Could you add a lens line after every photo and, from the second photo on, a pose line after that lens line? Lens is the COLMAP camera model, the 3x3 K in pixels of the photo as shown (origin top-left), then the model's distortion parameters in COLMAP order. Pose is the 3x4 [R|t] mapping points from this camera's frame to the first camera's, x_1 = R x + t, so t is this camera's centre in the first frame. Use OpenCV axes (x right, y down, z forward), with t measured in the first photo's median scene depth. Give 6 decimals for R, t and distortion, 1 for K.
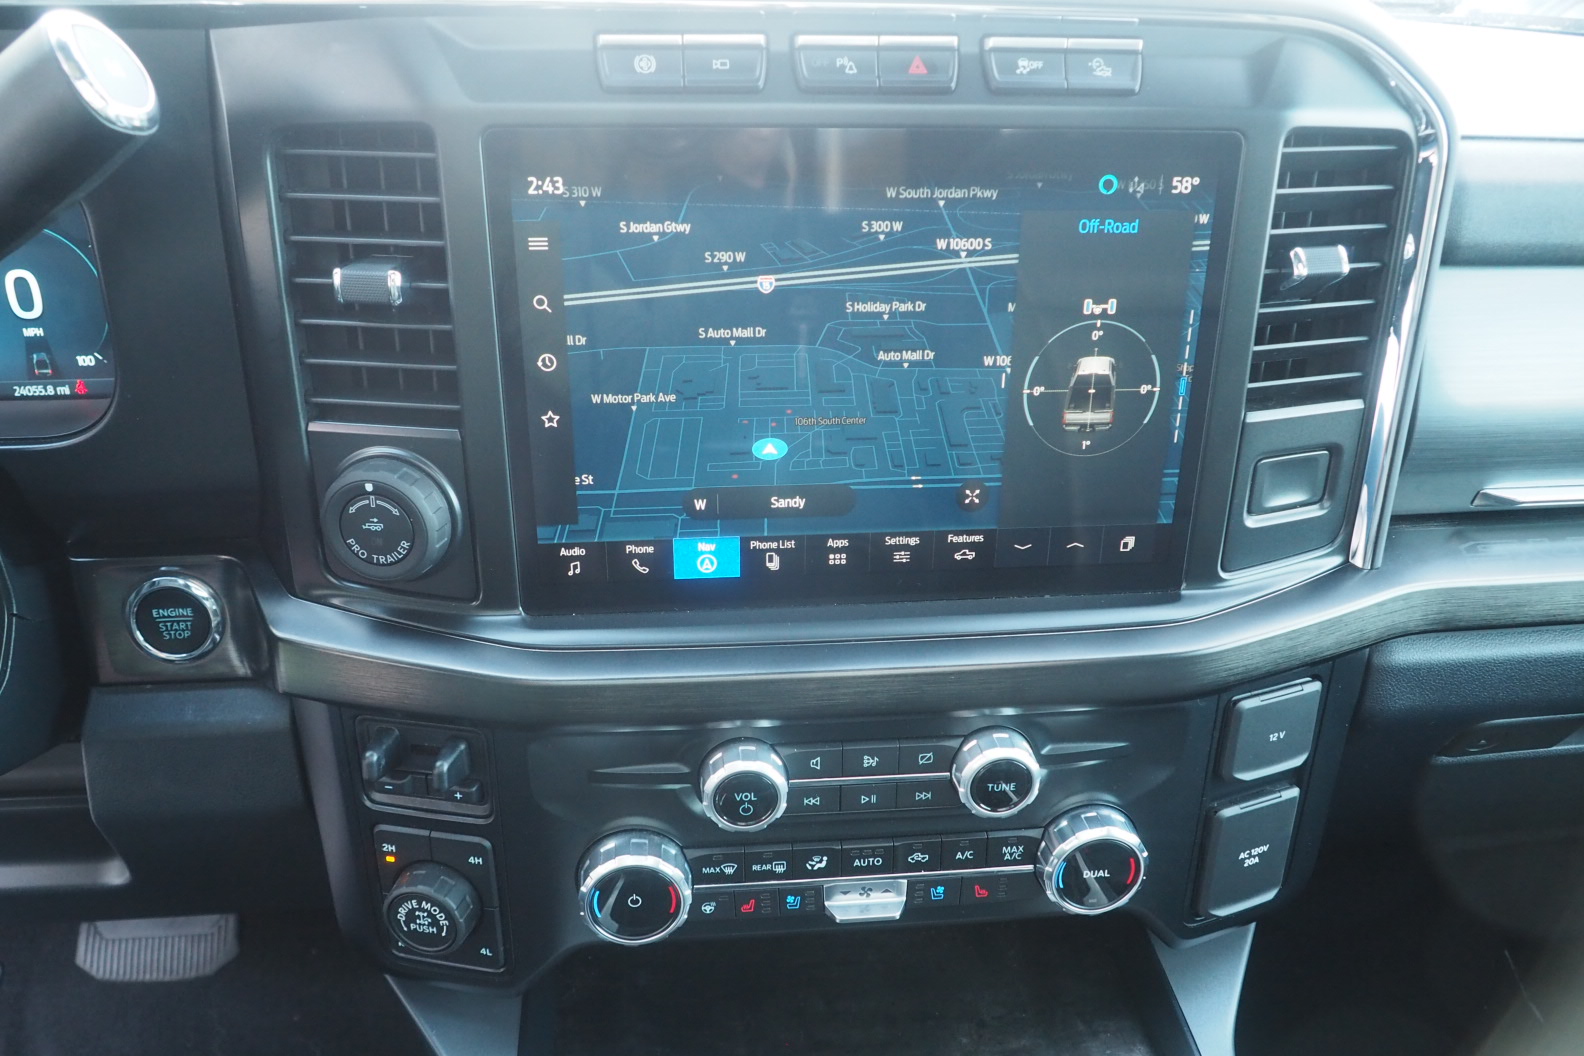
lens RADIAL K [[1126.5, 0, 803.6], [0, 1126.5, 526.5], [0, 0, 1]] dist [-0.019709, -0.003350]
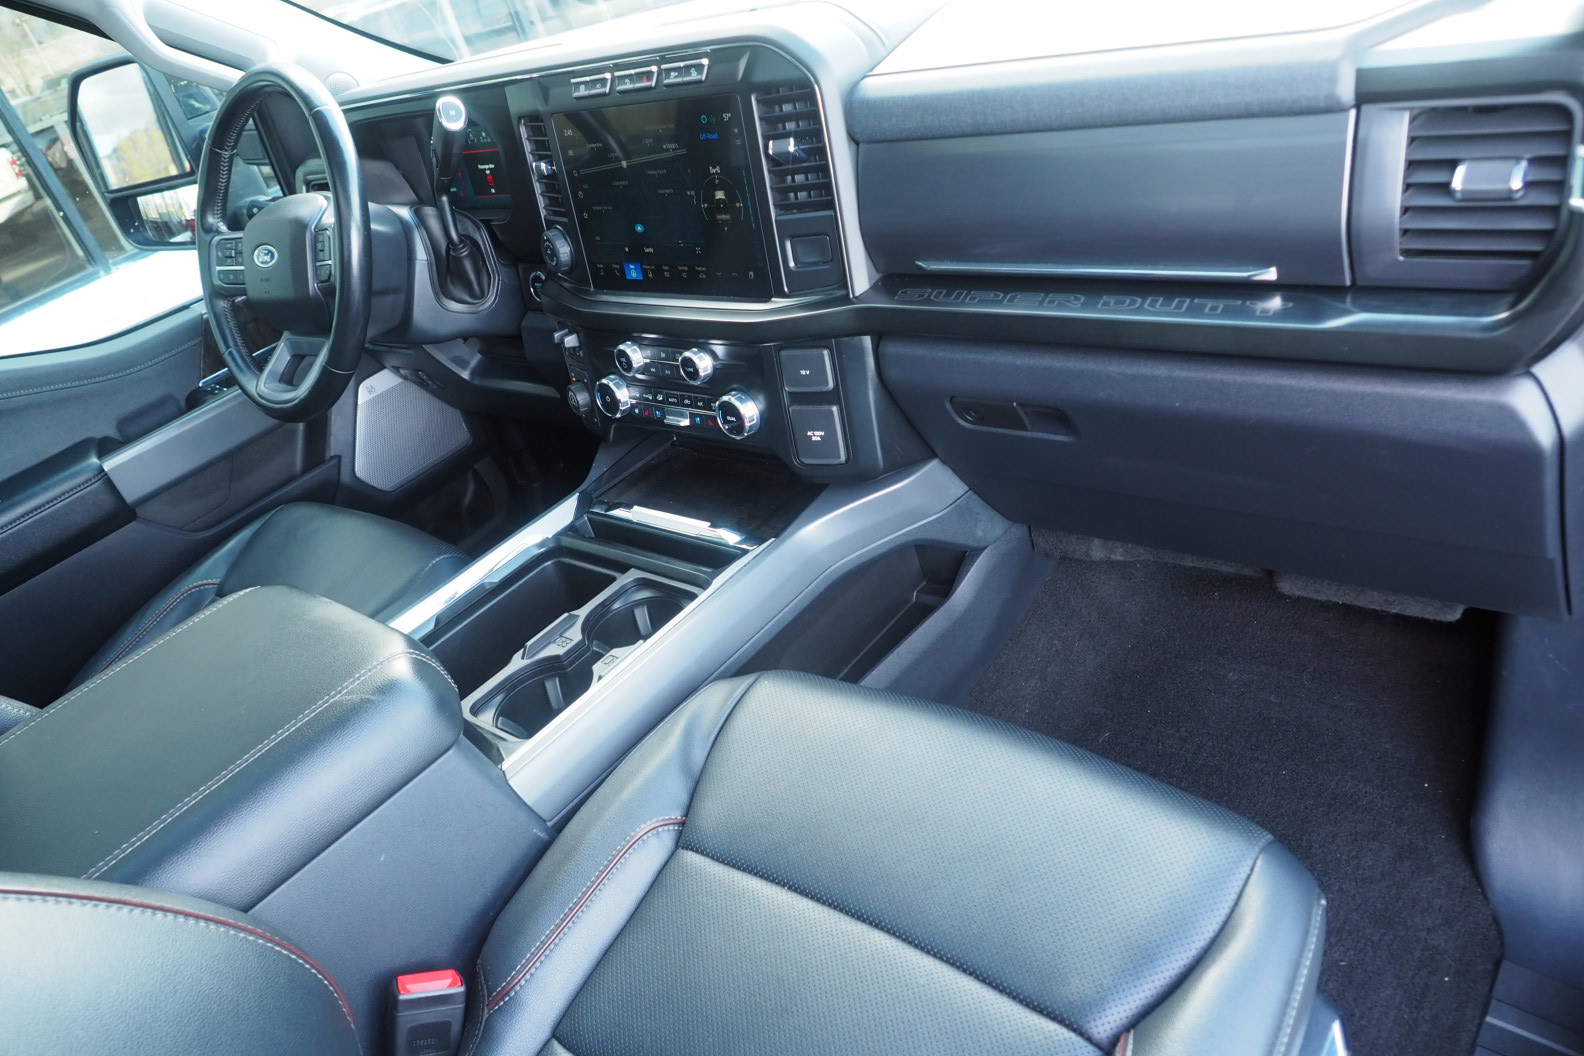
lens RADIAL K [[1126.5, 0, 803.6], [0, 1126.5, 526.5], [0, 0, 1]] dist [-0.019709, -0.003350]
pose [[0.666849, 0.206619, -0.715976, 2.179940], [-0.104468, 0.977225, 0.184711, 0.083985], [0.737834, -0.048378, 0.673246, -0.499340]]
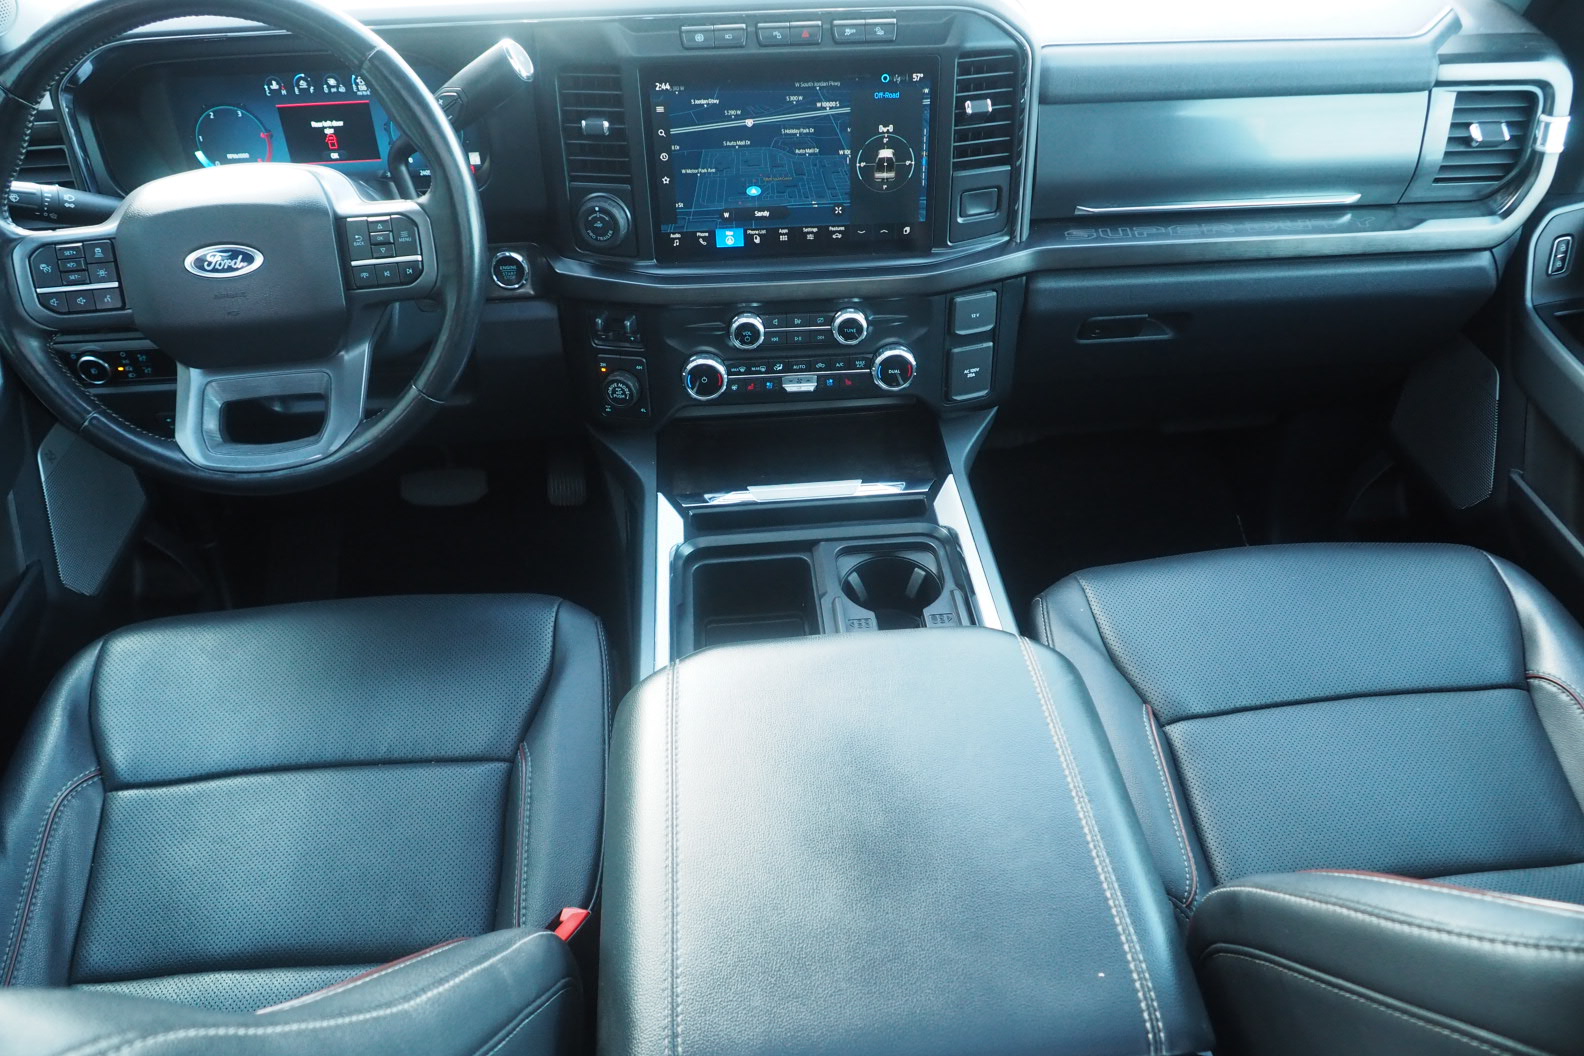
lens RADIAL K [[1126.5, 0, 803.6], [0, 1126.5, 526.5], [0, 0, 1]] dist [-0.019709, -0.003350]
pose [[0.999067, -0.005425, -0.042845, 0.176285], [0.013646, 0.980905, 0.194008, 0.171320], [0.040974, -0.194412, 0.980064, -1.514940]]
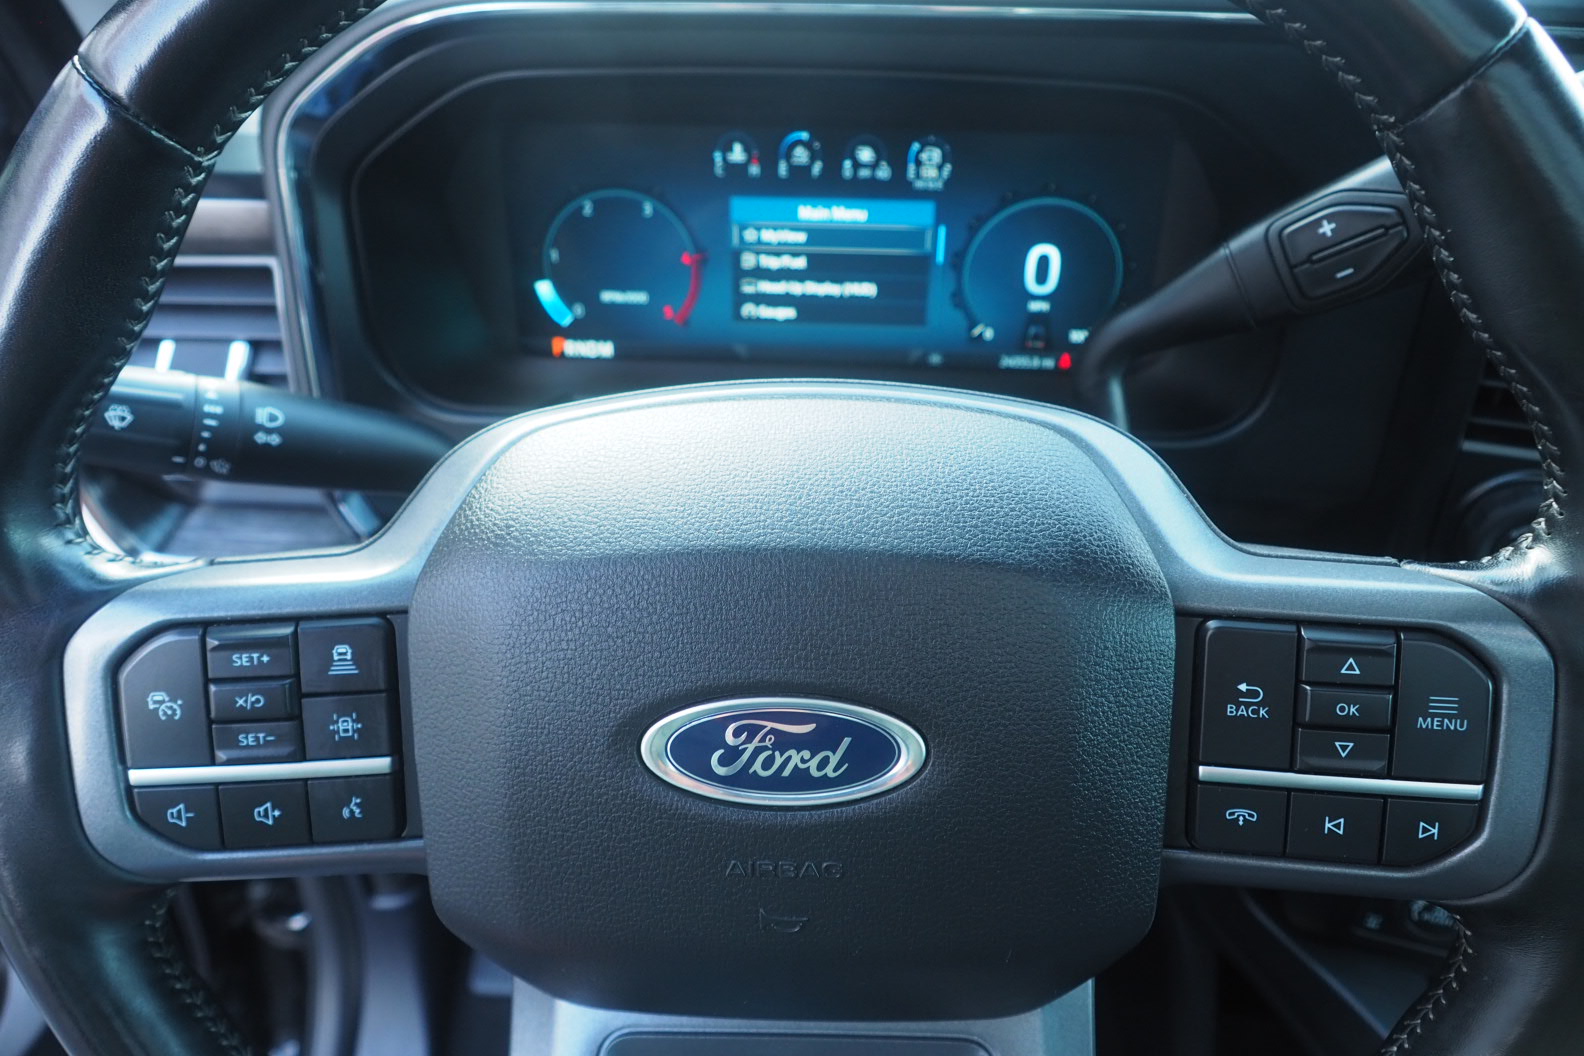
lens RADIAL K [[1126.5, 0, 803.6], [0, 1126.5, 526.5], [0, 0, 1]] dist [-0.019709, -0.003350]
pose [[0.986113, 0.083963, -0.143285, -0.830352], [-0.068149, 0.991378, 0.111920, -0.083840], [0.151447, -0.100601, 0.983333, -0.080008]]
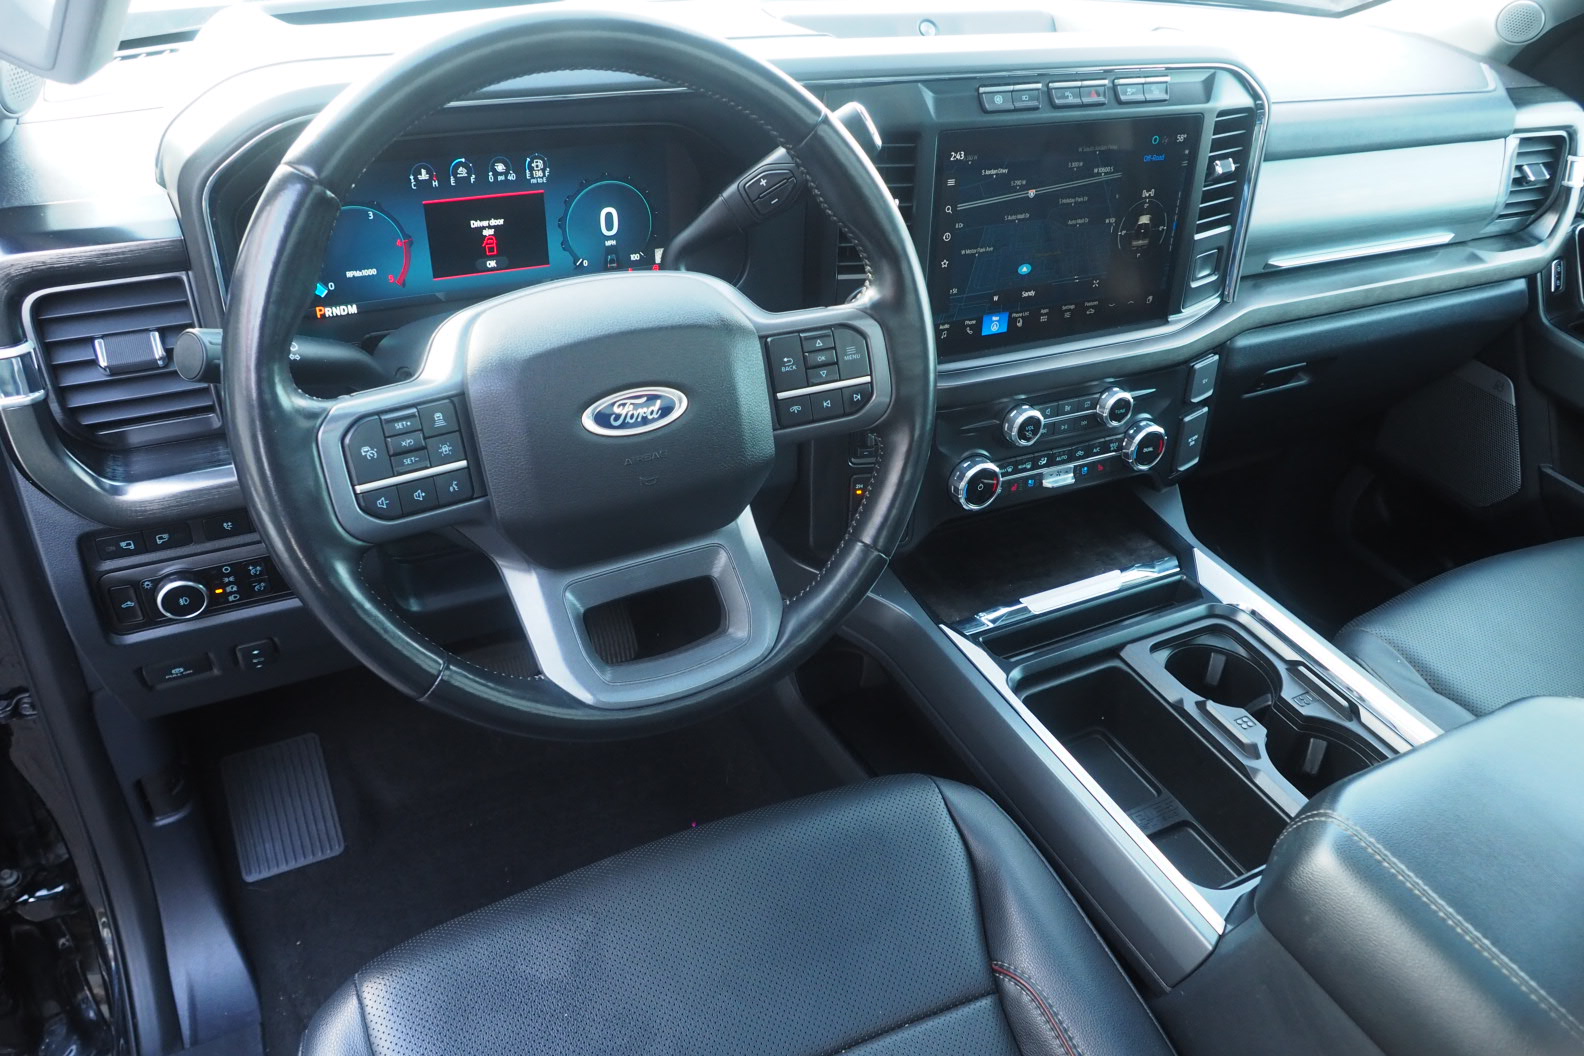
lens RADIAL K [[1126.5, 0, 803.6], [0, 1126.5, 526.5], [0, 0, 1]] dist [-0.019709, -0.003350]
pose [[0.934200, -0.163359, 0.317151, -1.175035], [0.119825, 0.981035, 0.152358, 0.036646], [-0.336025, -0.104330, 0.936057, -0.932359]]
